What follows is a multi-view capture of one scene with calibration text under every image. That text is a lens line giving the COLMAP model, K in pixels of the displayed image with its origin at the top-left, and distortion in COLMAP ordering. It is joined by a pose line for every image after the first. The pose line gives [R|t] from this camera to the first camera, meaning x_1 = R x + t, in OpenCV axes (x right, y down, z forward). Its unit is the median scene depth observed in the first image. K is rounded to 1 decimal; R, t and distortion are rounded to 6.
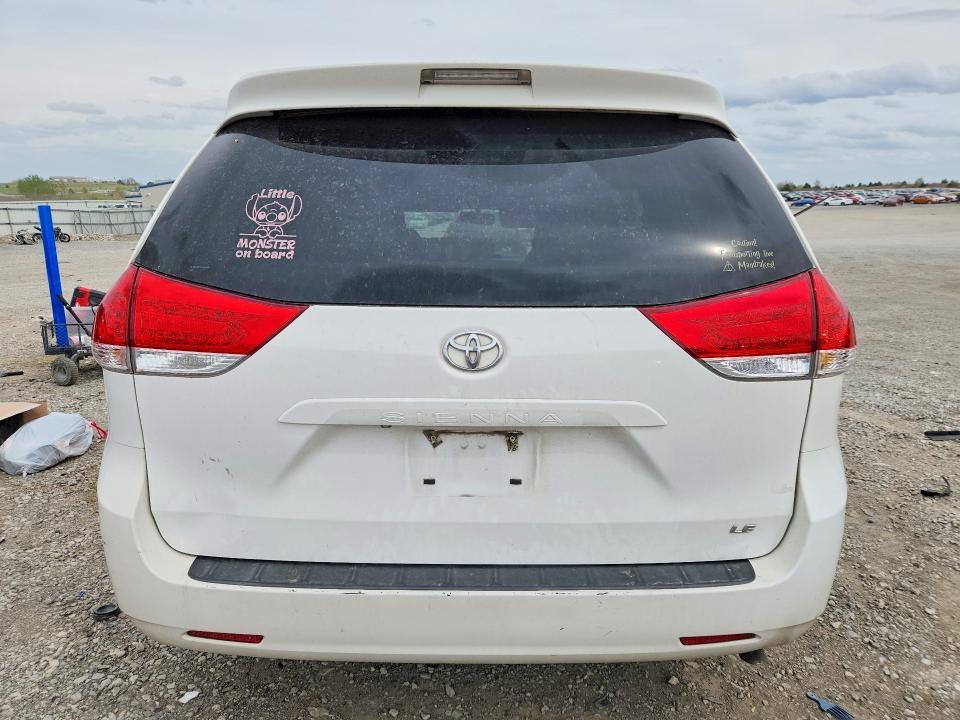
lens RADIAL K [[717.0, 0, 485.5], [0, 717.0, 359.6], [0, 0, 1]] dist [-0.030655, -0.001975]
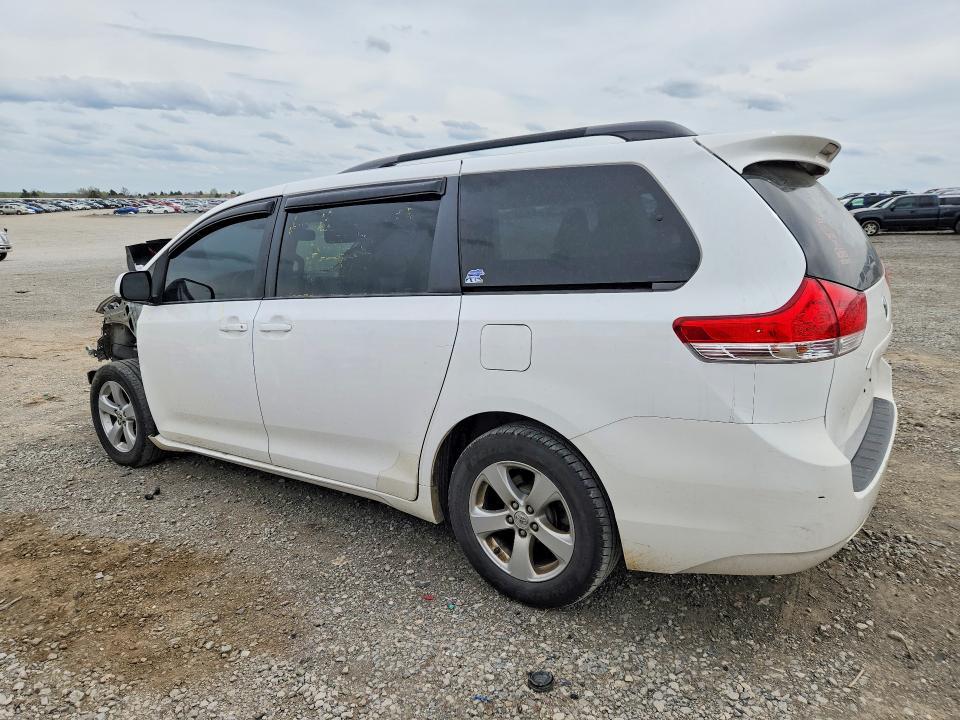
lens RADIAL K [[717.0, 0, 485.5], [0, 717.0, 359.6], [0, 0, 1]] dist [-0.030655, -0.001975]
pose [[0.516598, -0.153314, 0.842390, -0.144287], [0.159293, 0.983872, 0.081376, -0.014381], [-0.841280, 0.092148, 0.532688, 0.061602]]
